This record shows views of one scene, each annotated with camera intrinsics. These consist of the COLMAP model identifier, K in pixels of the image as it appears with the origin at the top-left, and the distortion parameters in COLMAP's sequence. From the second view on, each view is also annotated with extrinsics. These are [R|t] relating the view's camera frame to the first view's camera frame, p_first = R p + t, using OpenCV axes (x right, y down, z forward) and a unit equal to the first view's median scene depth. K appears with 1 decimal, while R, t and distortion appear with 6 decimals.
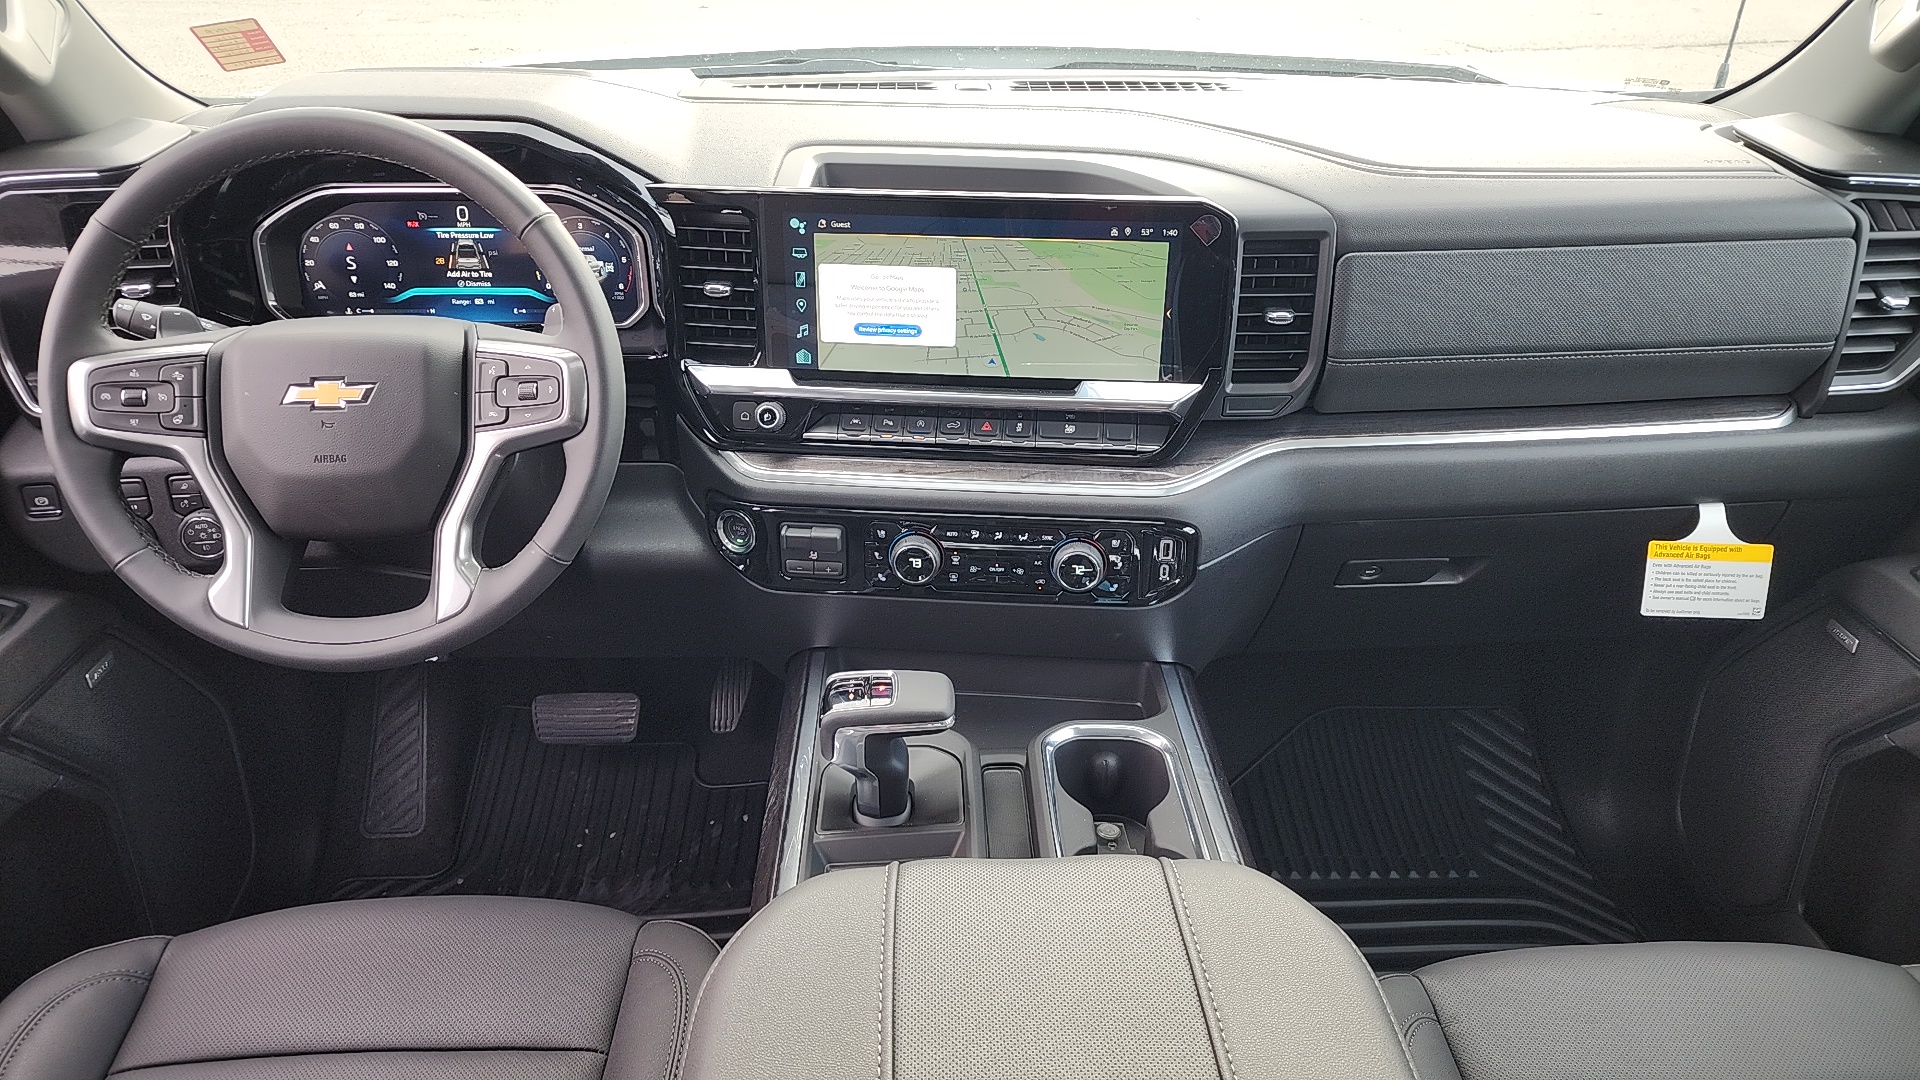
lens RADIAL K [[1285.1, 0, 961.8], [0, 1285.1, 520.0], [0, 0, 1]] dist [0.085352, -0.073001]
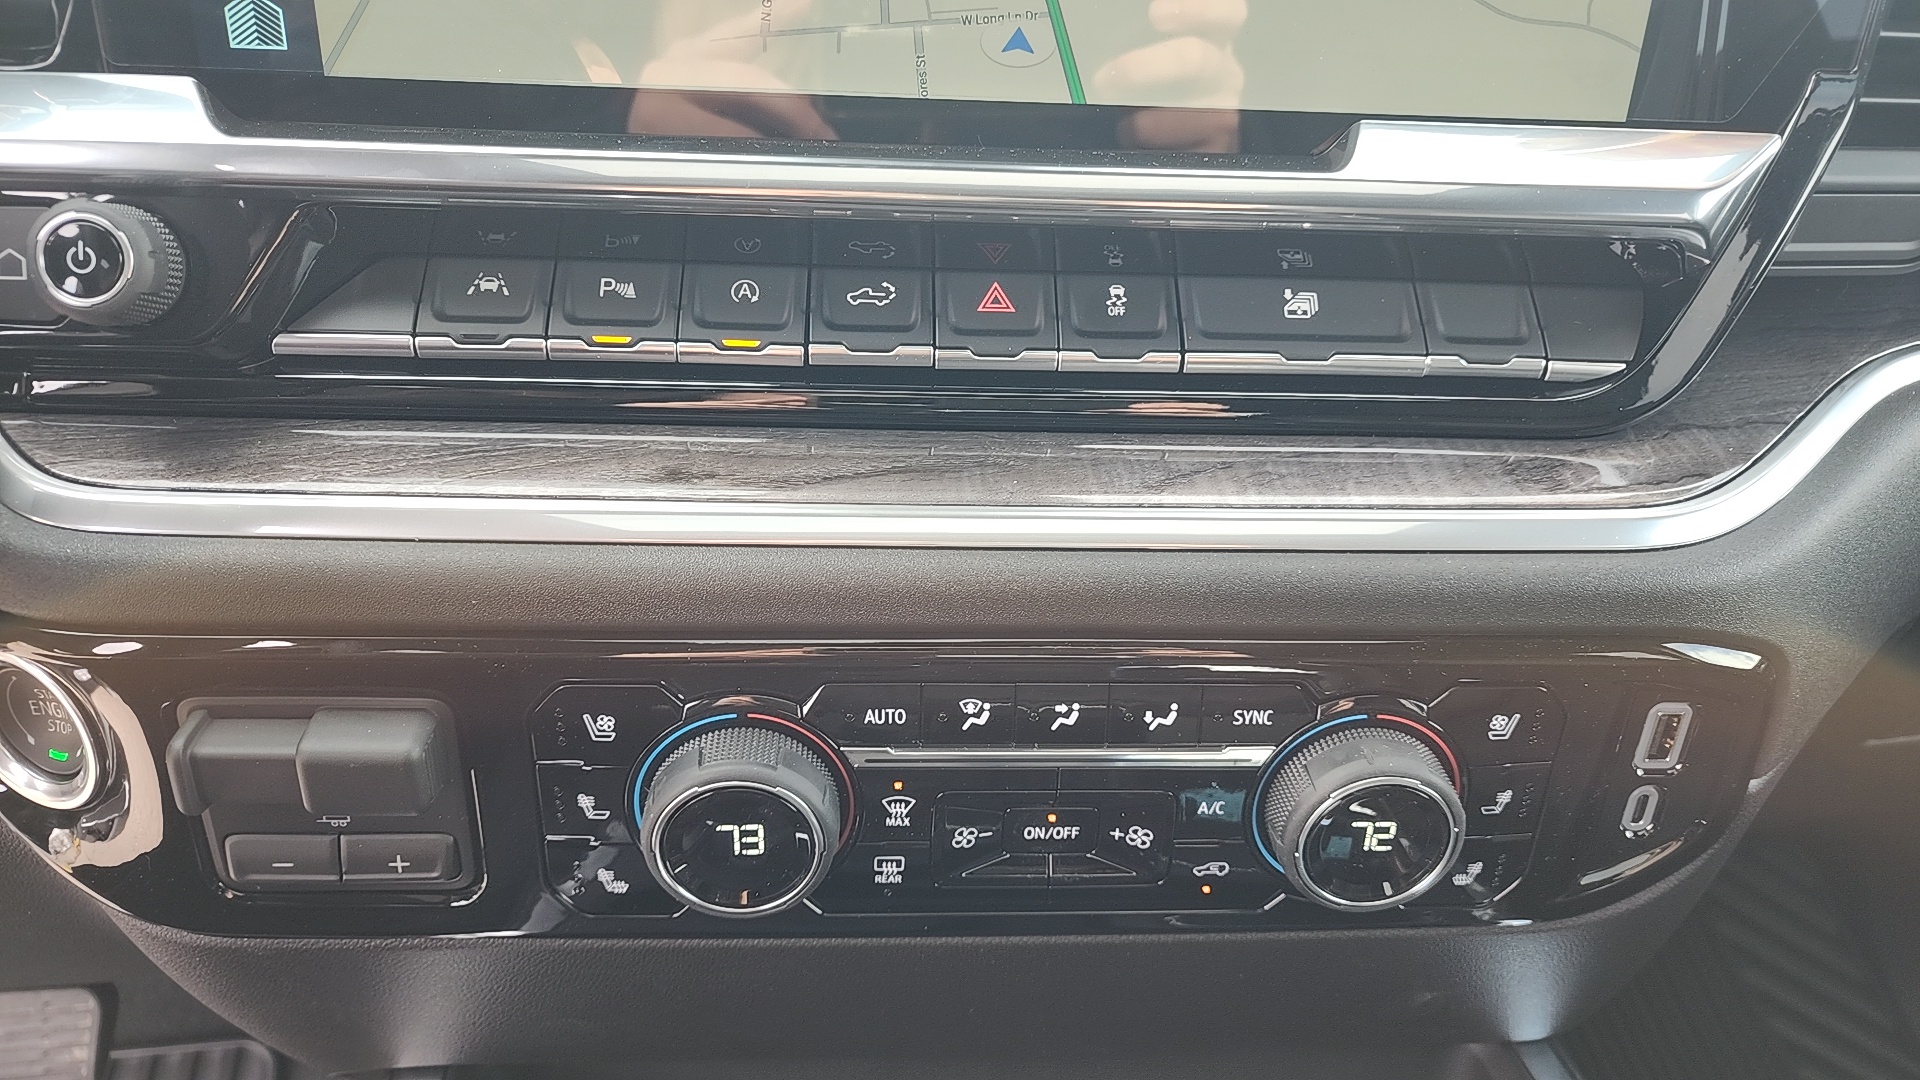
lens RADIAL K [[1335.0, 0, 967.0], [0, 1335.0, 524.4], [0, 0, 1]] dist [0.060882, -0.074104]
pose [[0.989573, -0.031548, 0.140534, -0.027639], [0.028883, 0.999363, 0.020962, -0.032461], [-0.141106, -0.016685, 0.989854, 0.731856]]
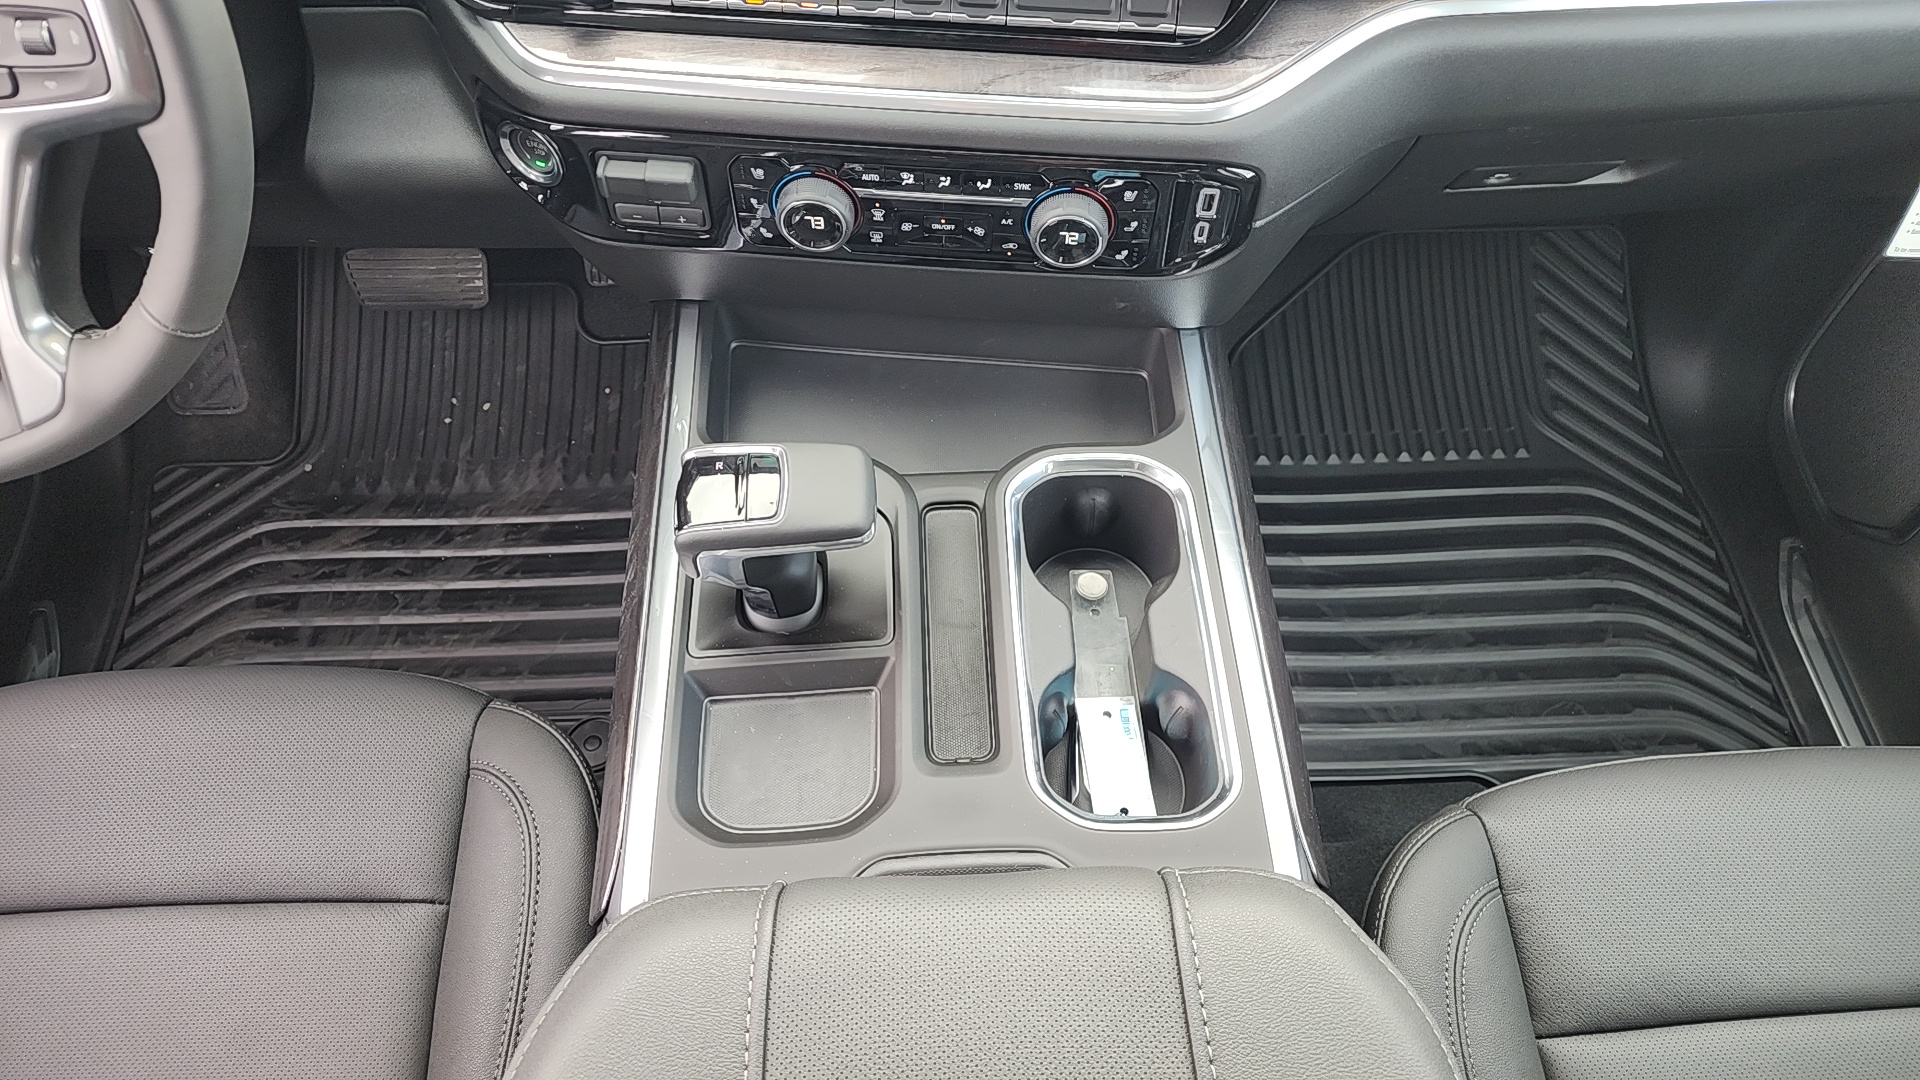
lens RADIAL K [[1308.9, 0, 960.0], [0, 1308.9, 540.0], [0, 0, 1]] dist [0.056932, -0.052702]
pose [[0.999892, -0.005778, 0.013545, 0.026193], [-0.002022, 0.857245, 0.514904, -0.167886], [-0.014587, -0.514876, 0.857141, 0.354861]]
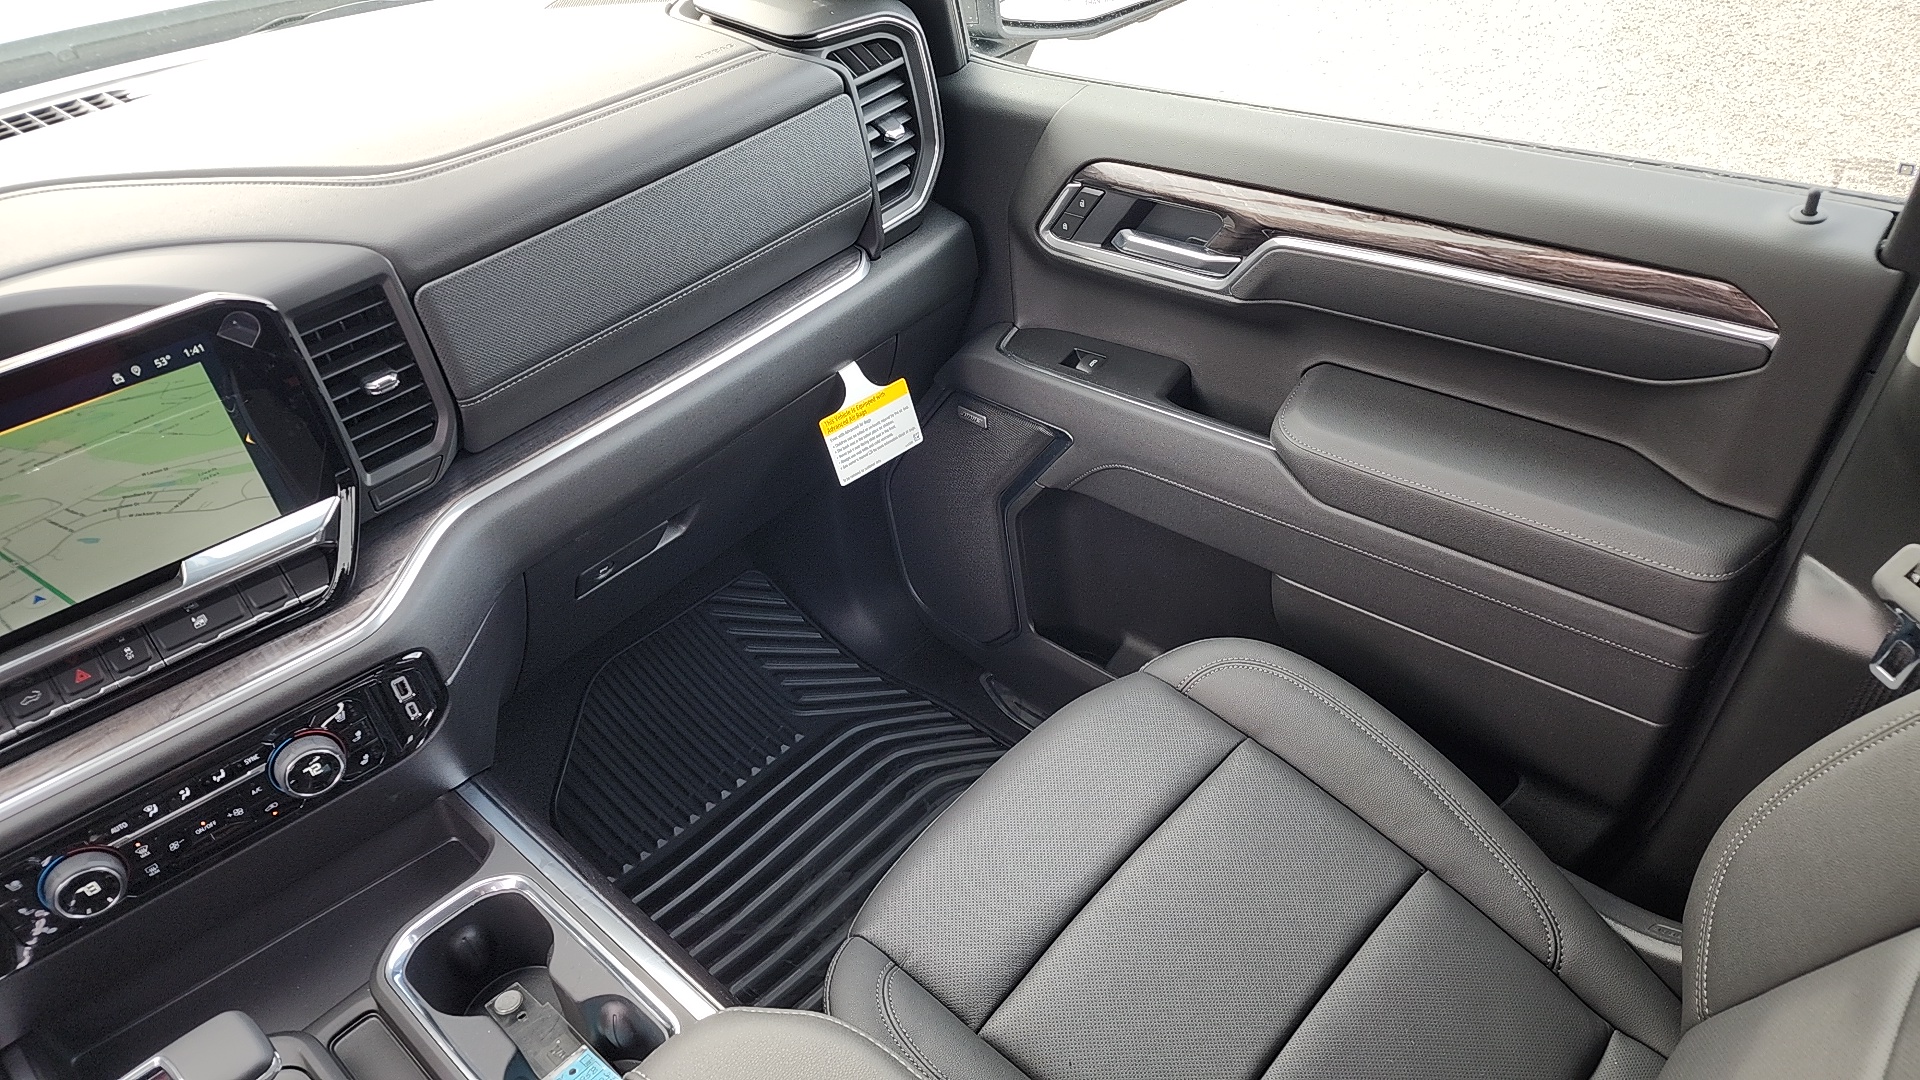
lens RADIAL K [[1296.8, 0, 949.3], [0, 1296.8, 545.6], [0, 0, 1]] dist [0.076586, -0.065926]
pose [[0.707551, -0.485911, 0.513091, 0.018412], [0.403103, 0.873887, 0.271717, -0.145269], [-0.580414, 0.014575, 0.814191, 0.097466]]
